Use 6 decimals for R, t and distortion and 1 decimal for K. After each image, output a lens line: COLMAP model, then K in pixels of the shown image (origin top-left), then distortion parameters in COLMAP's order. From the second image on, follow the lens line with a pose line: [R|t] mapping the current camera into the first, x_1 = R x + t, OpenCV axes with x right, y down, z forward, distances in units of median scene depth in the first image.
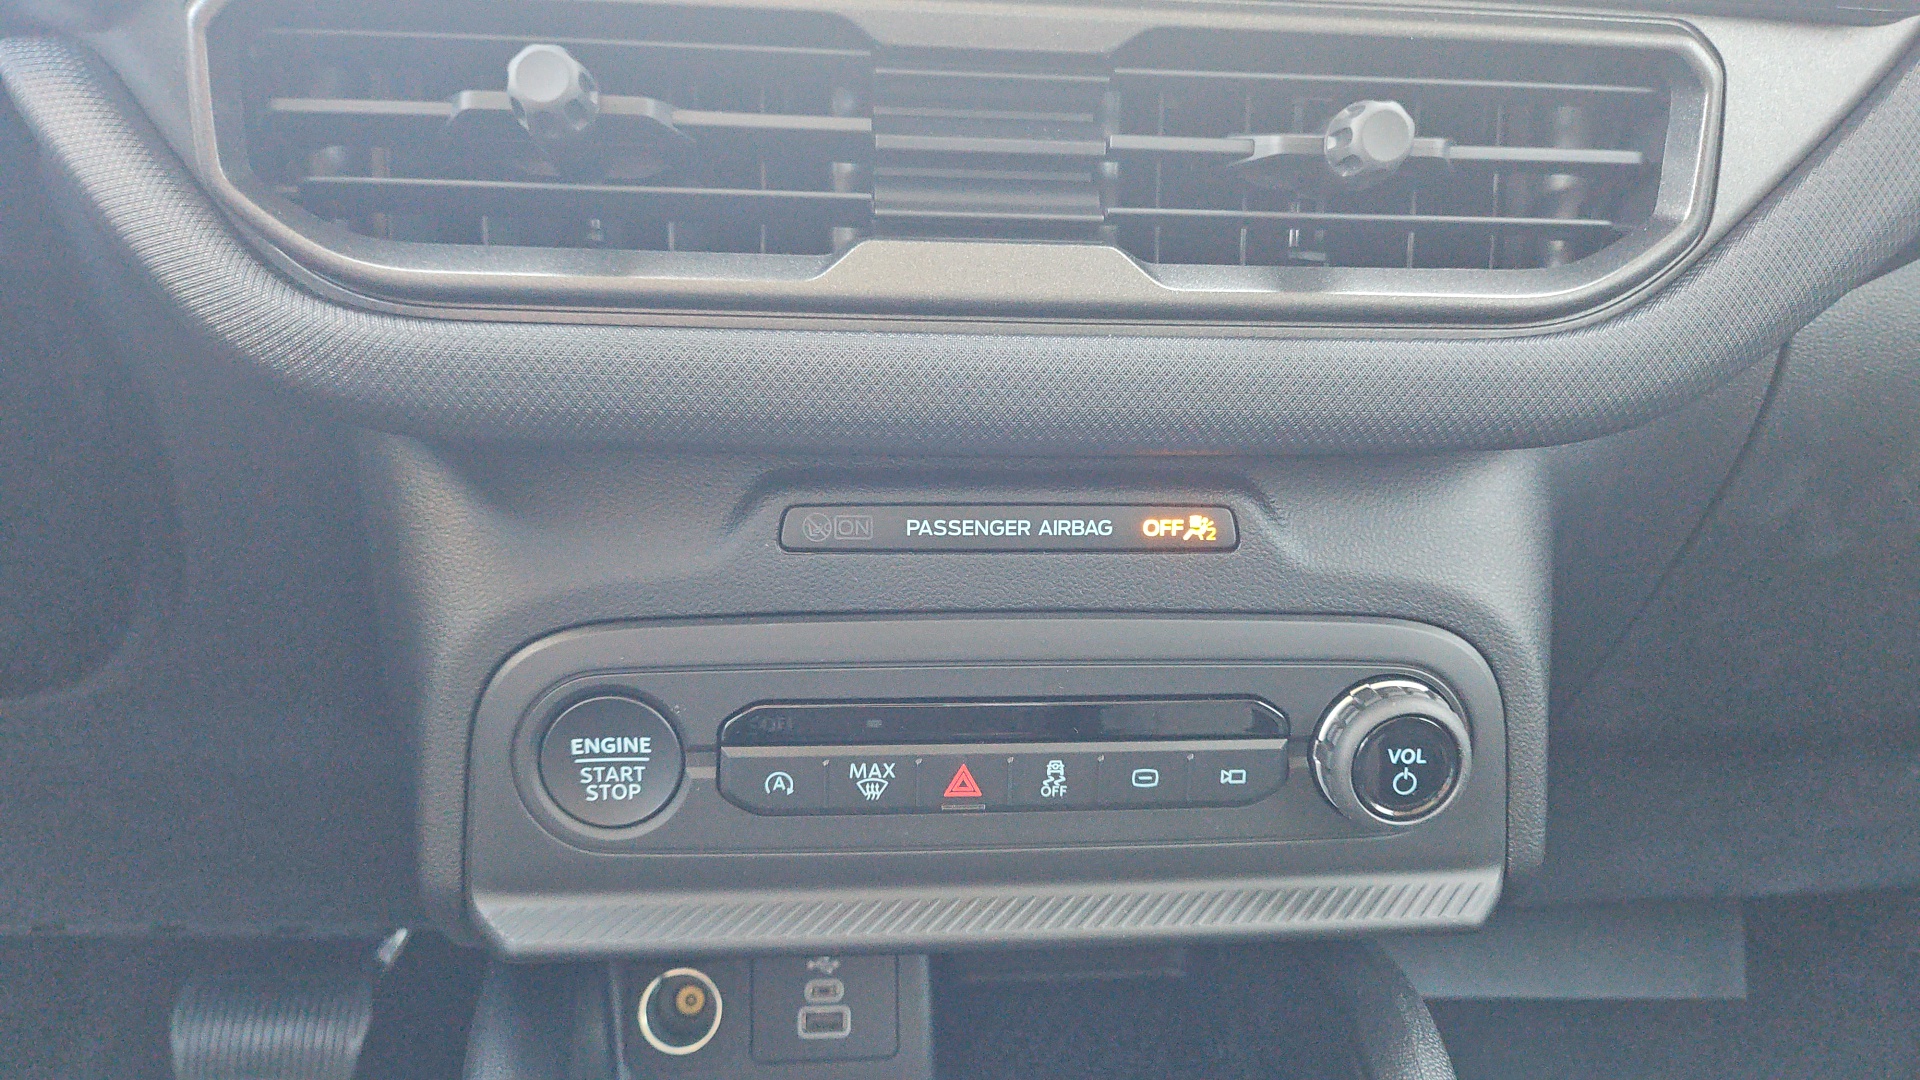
lens RADIAL K [[1362.0, 0, 960.6], [0, 1362.0, 536.5], [0, 0, 1]] dist [0.064784, -0.063081]
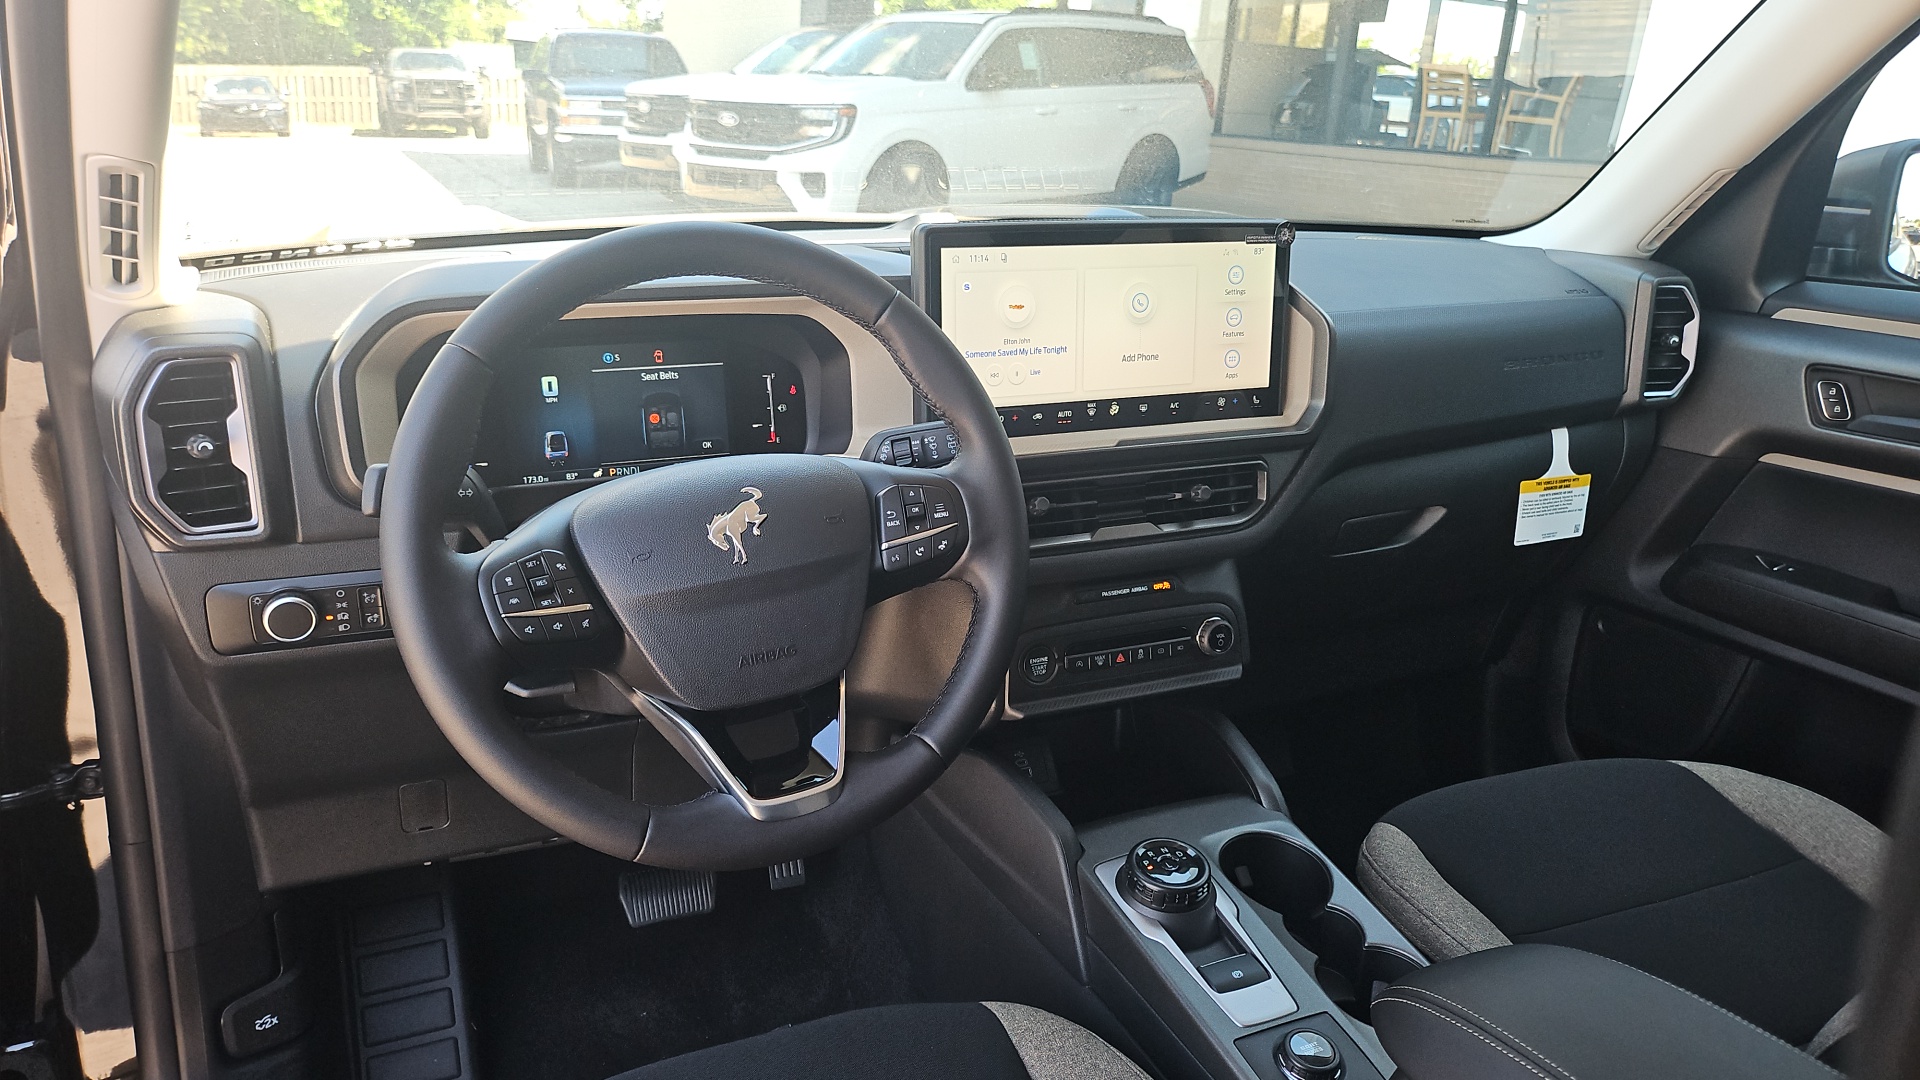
lens RADIAL K [[1362.0, 0, 954.1], [0, 1362.0, 546.3], [0, 0, 1]] dist [0.064784, -0.063081]
pose [[0.945358, -0.117166, 0.304254, -1.621760], [0.140503, 0.988501, -0.055899, 0.015722], [-0.294206, 0.095593, 0.950949, -2.638955]]
